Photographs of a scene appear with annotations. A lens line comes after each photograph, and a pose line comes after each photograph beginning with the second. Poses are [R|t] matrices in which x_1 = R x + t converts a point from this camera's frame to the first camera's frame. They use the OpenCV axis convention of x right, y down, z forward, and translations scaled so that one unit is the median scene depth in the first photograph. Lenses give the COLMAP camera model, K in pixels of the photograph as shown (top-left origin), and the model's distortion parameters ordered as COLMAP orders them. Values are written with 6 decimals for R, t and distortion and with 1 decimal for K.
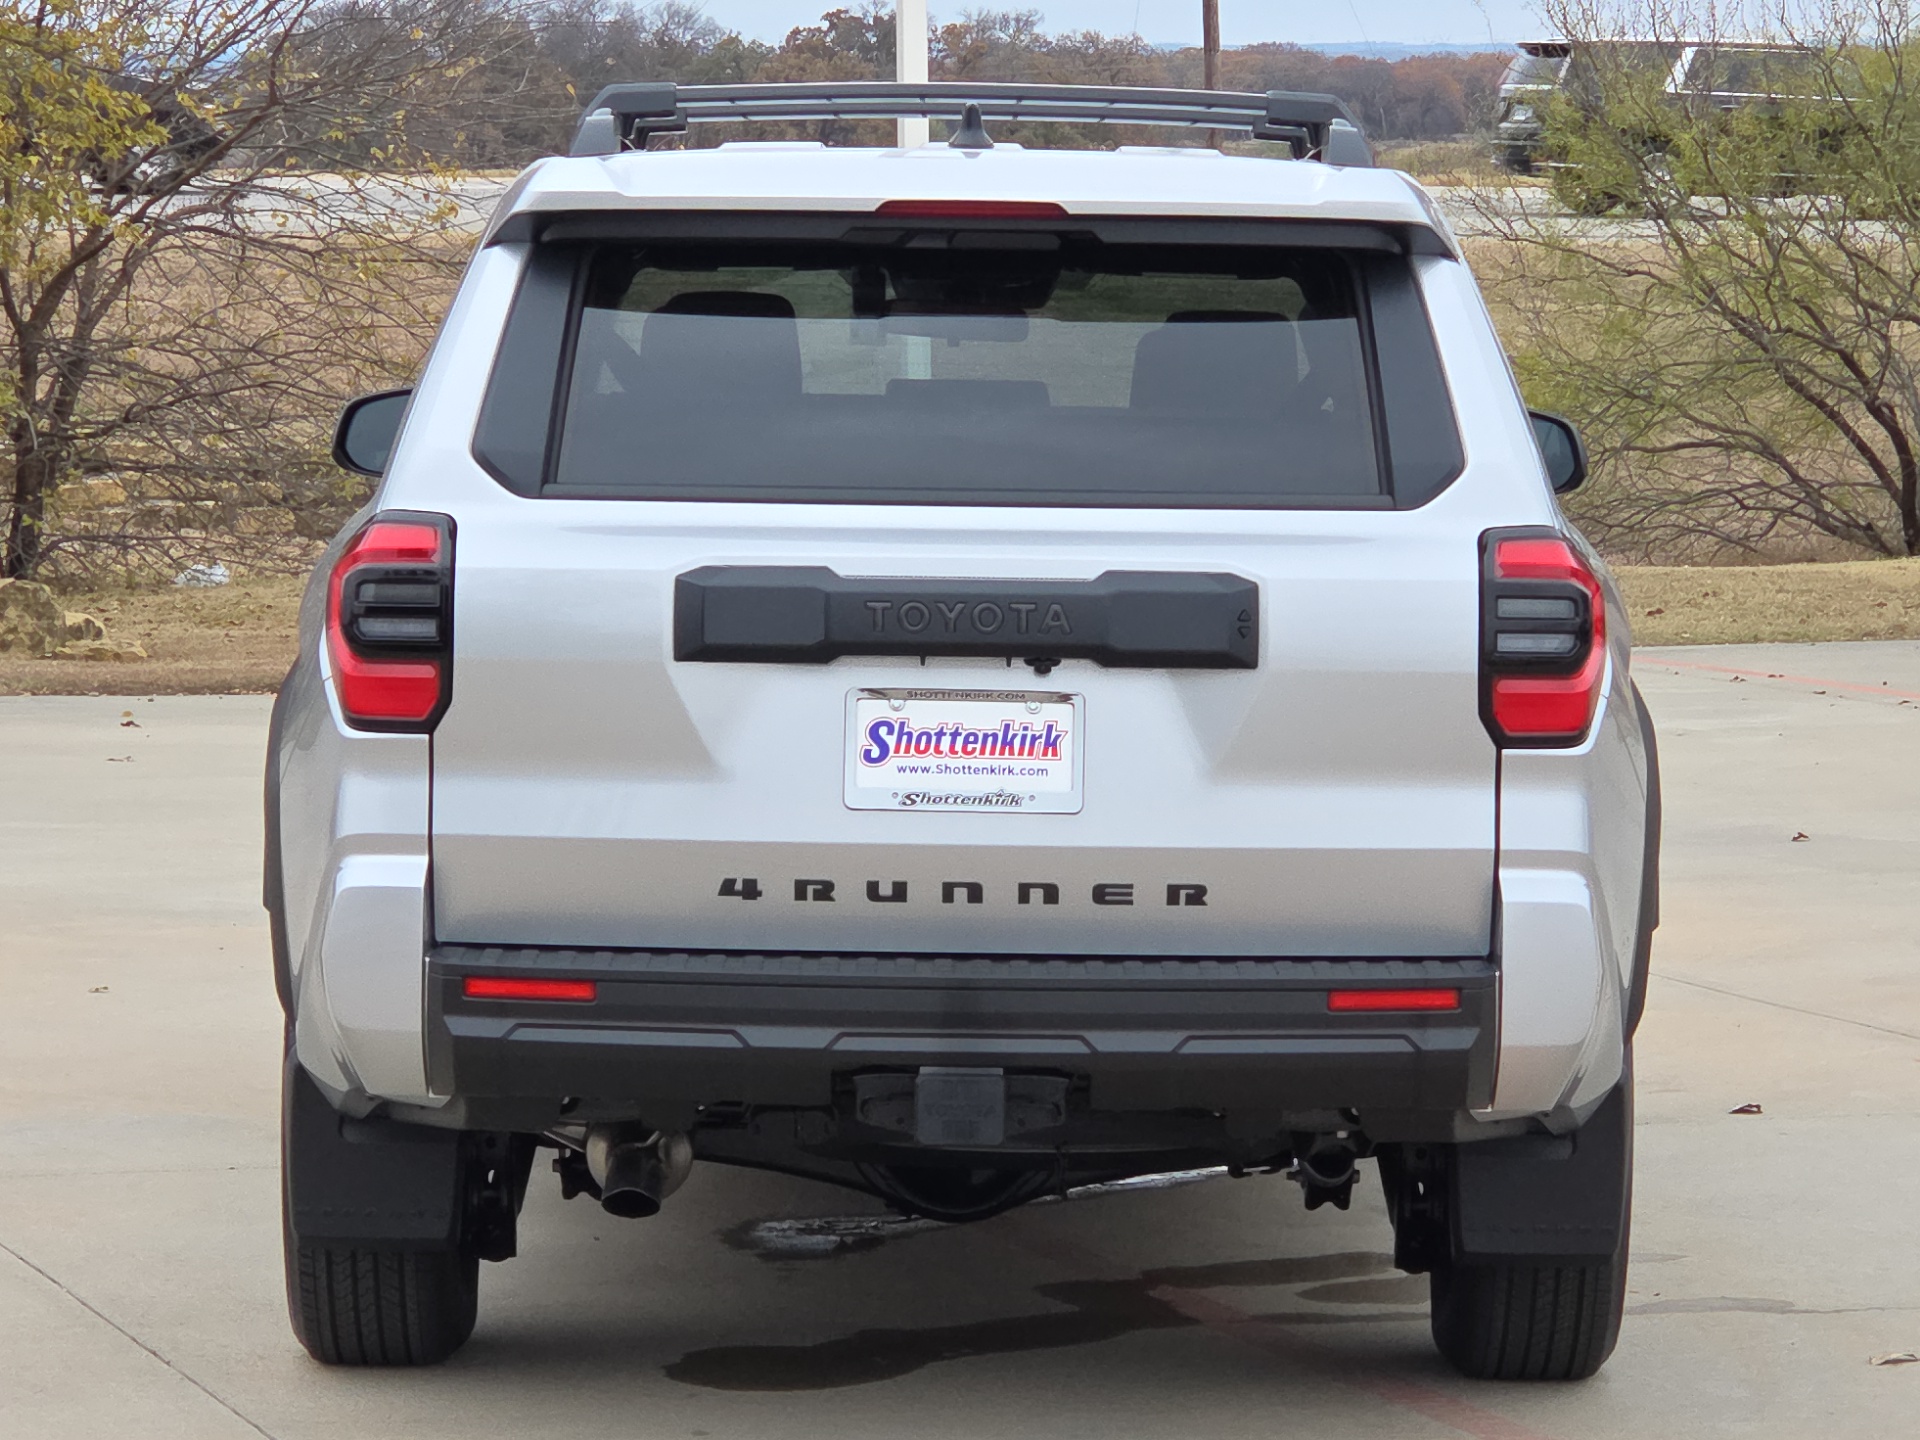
lens RADIAL K [[6227.2, 0, 965.3], [0, 6227.2, 714.6], [0, 0, 1]] dist [-0.529582, 0.000000]
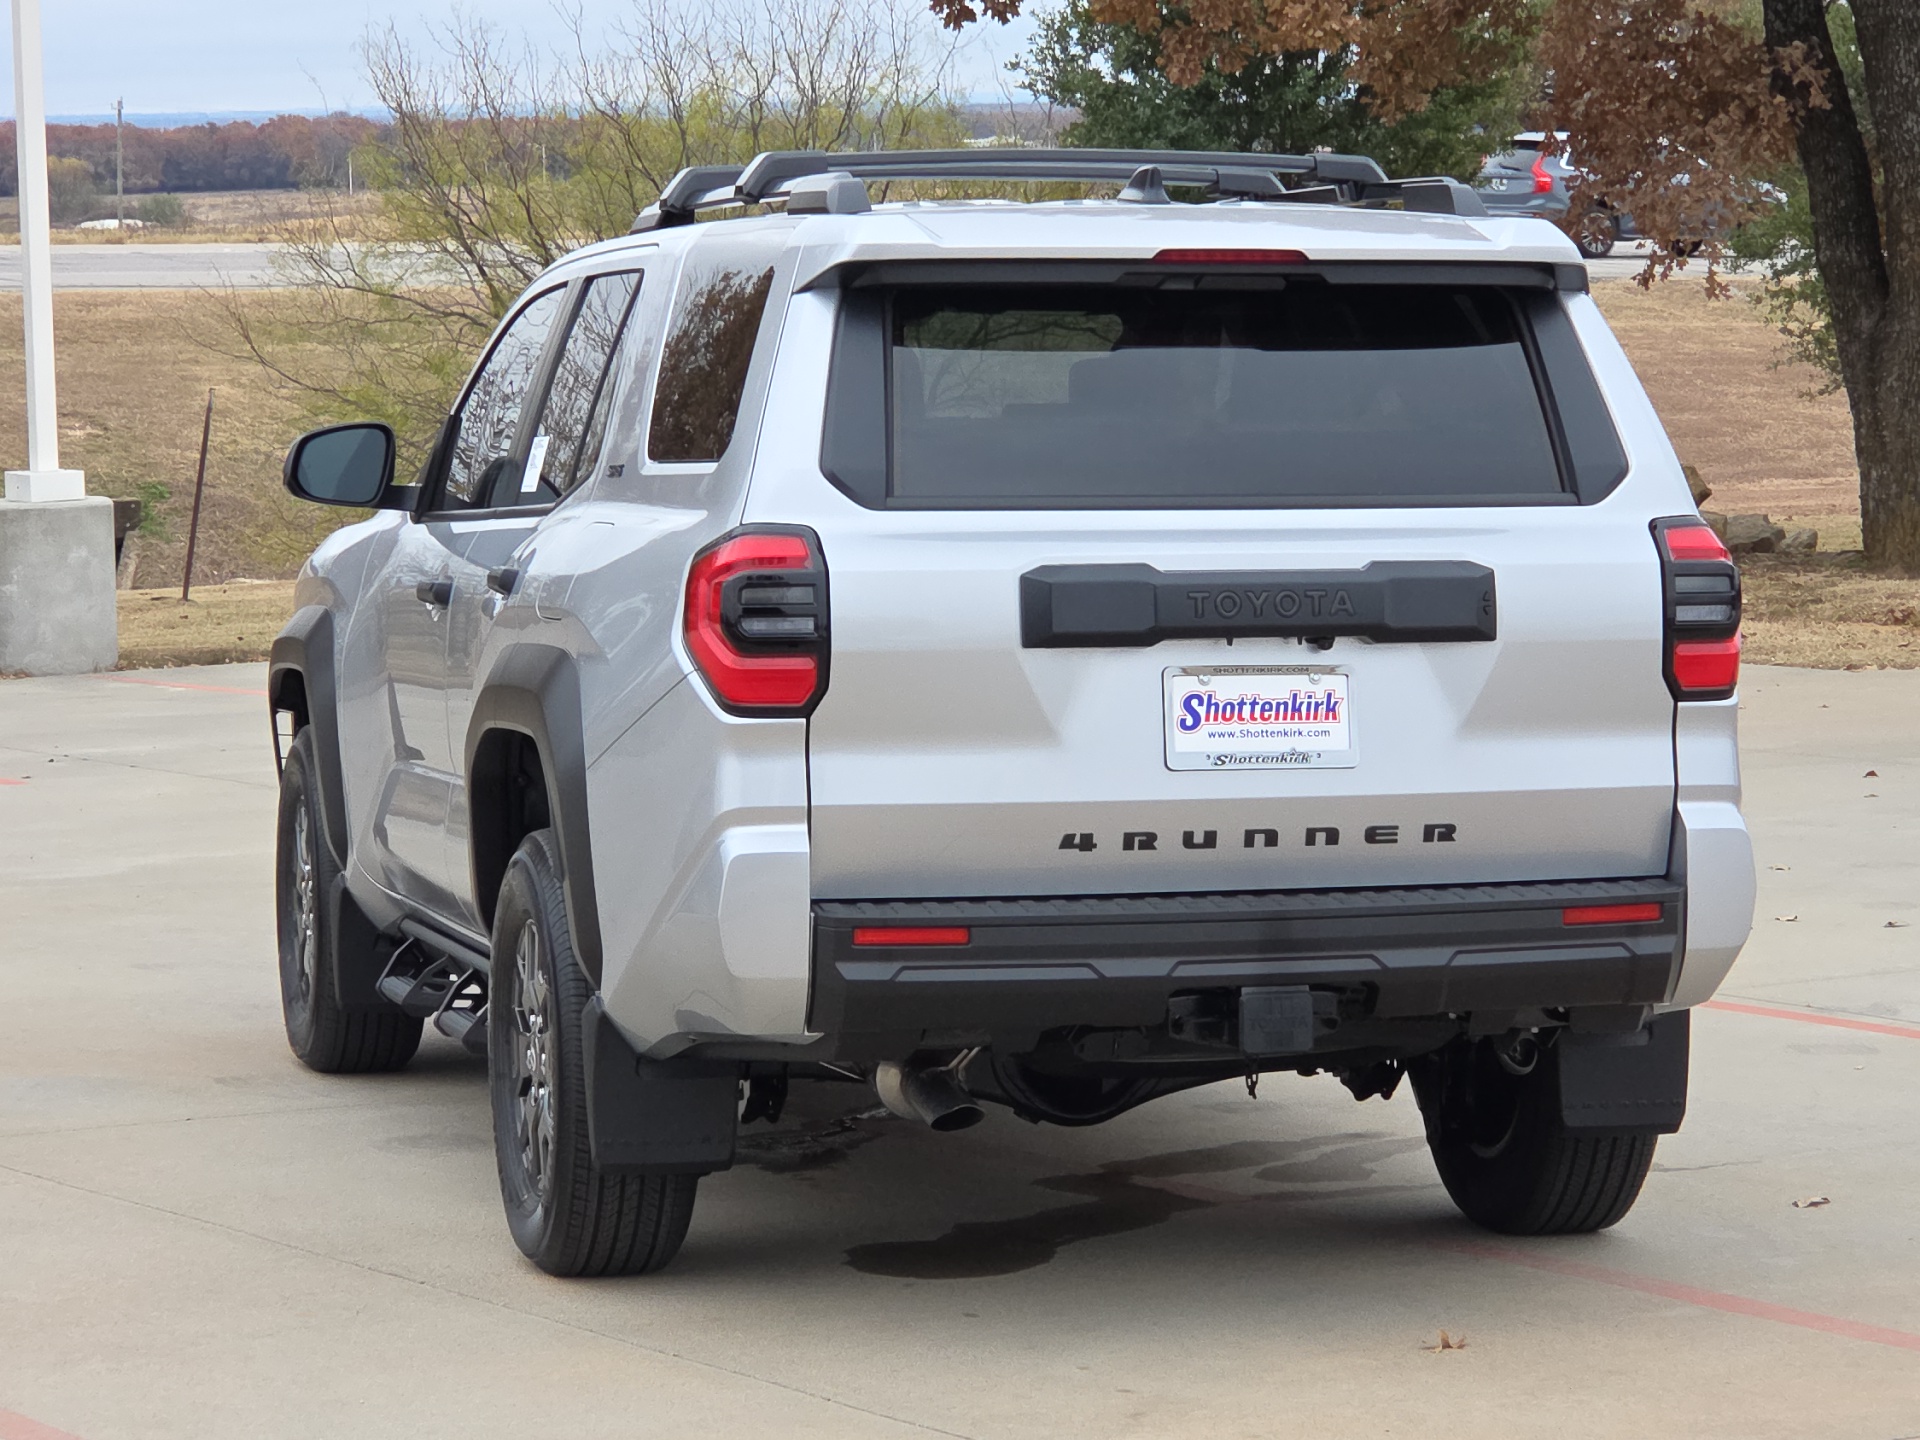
lens RADIAL K [[5420.8, 0, 961.1], [0, 5420.8, 723.0], [0, 0, 1]] dist [-0.242915, 0.000000]
pose [[0.968219, -0.032562, 0.247975, -0.307030], [0.031612, 0.999470, 0.007812, -0.002902], [-0.248098, 0.000276, 0.968735, 0.022912]]
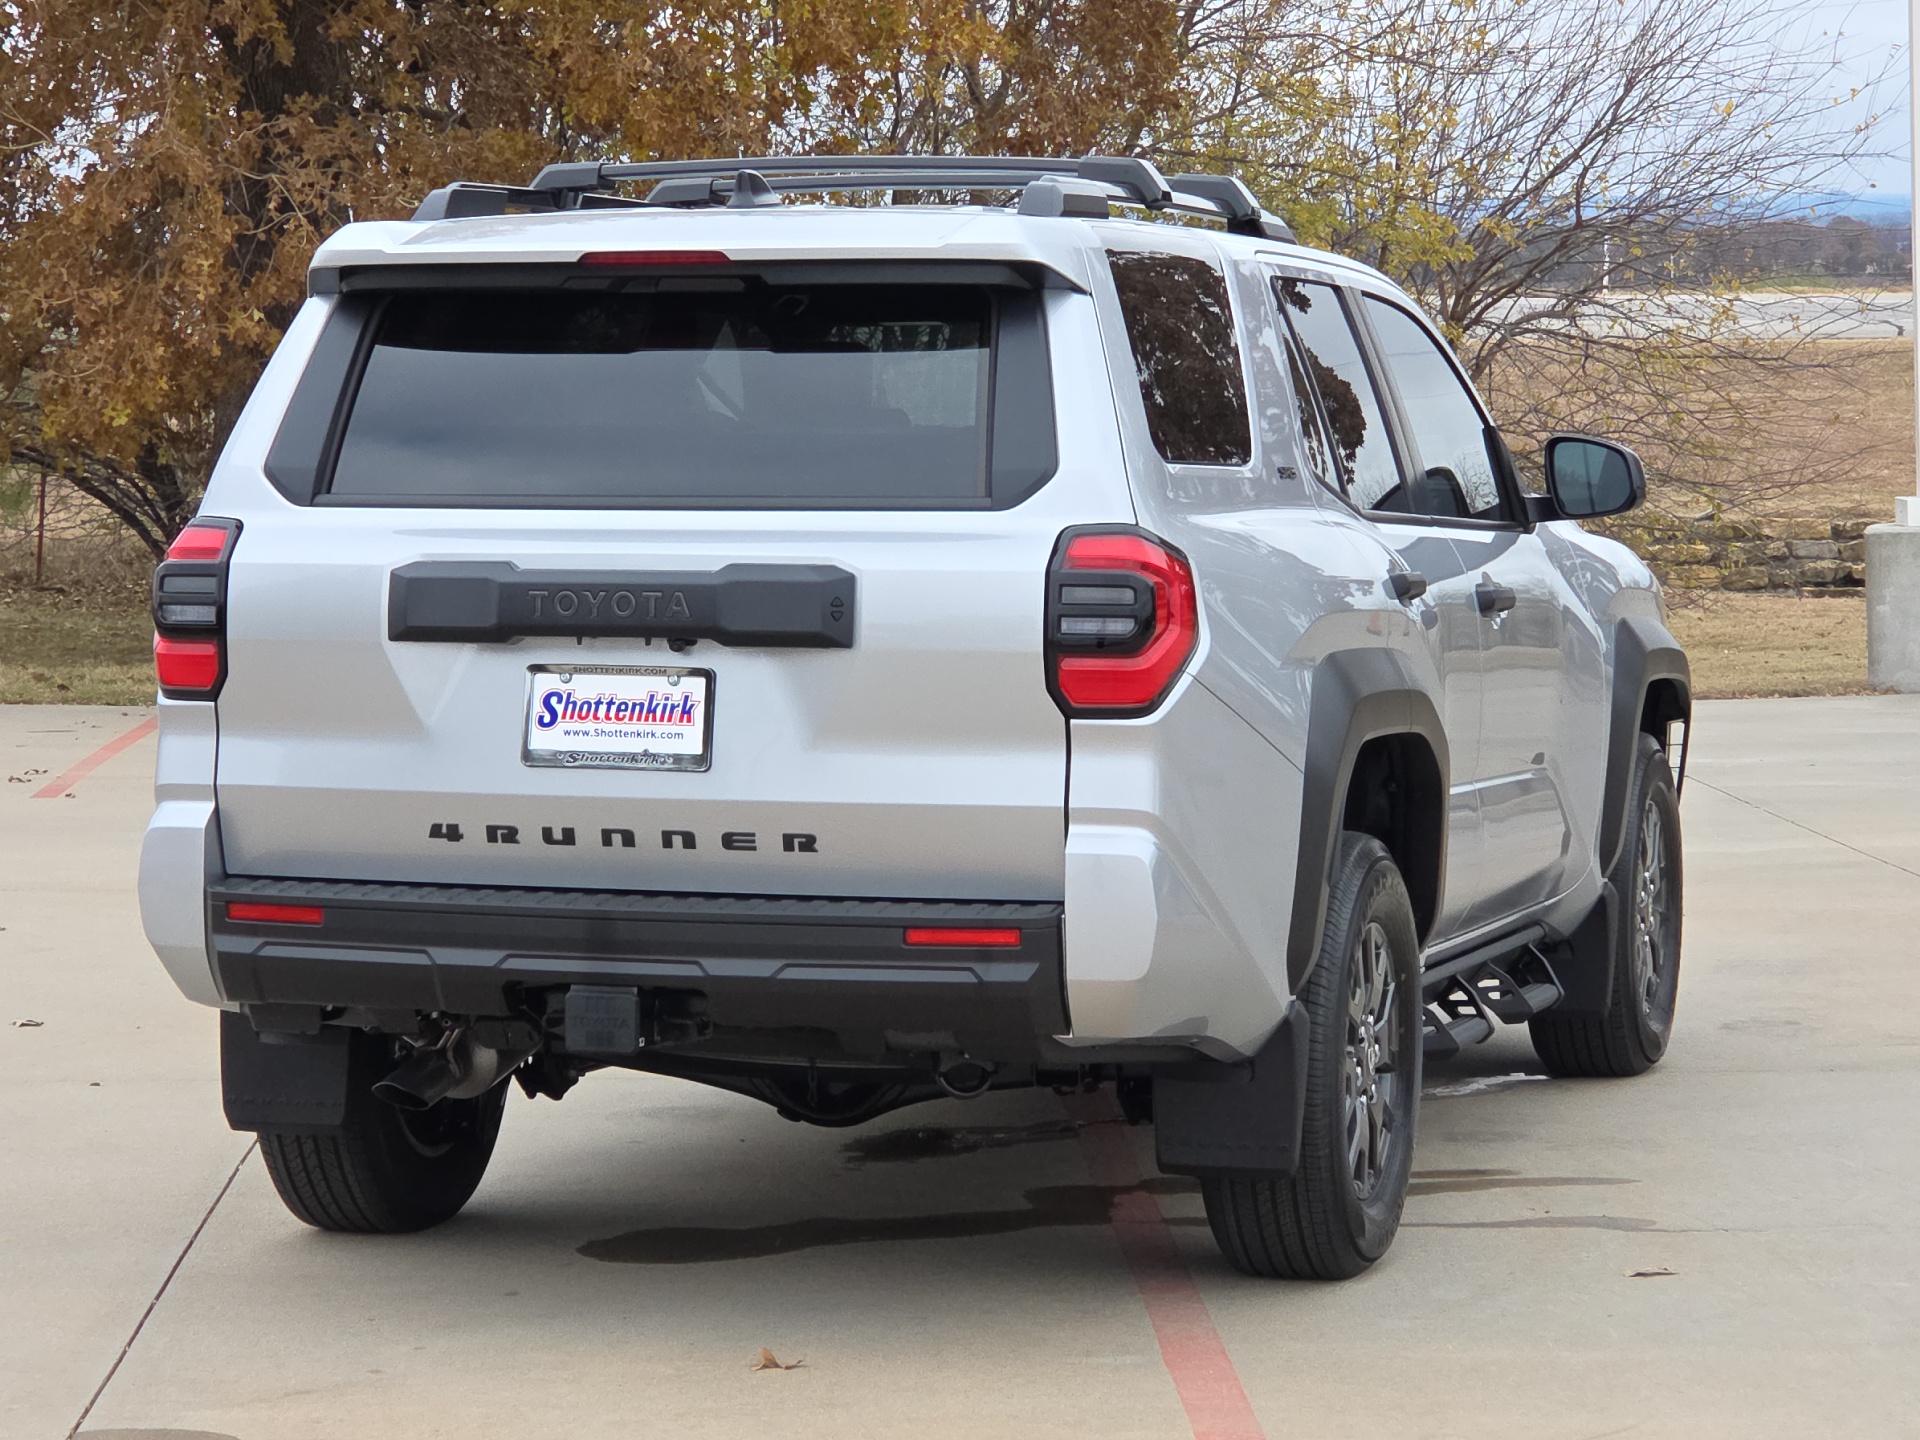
lens RADIAL K [[5106.1, 0, 963.9], [0, 5106.1, 718.3], [0, 0, 1]] dist [-0.266542, 0.000000]
pose [[0.955229, 0.005962, -0.295807, 0.345879], [-0.007449, 0.999965, -0.003902, 0.009198], [0.295773, 0.005931, 0.955240, 0.097185]]
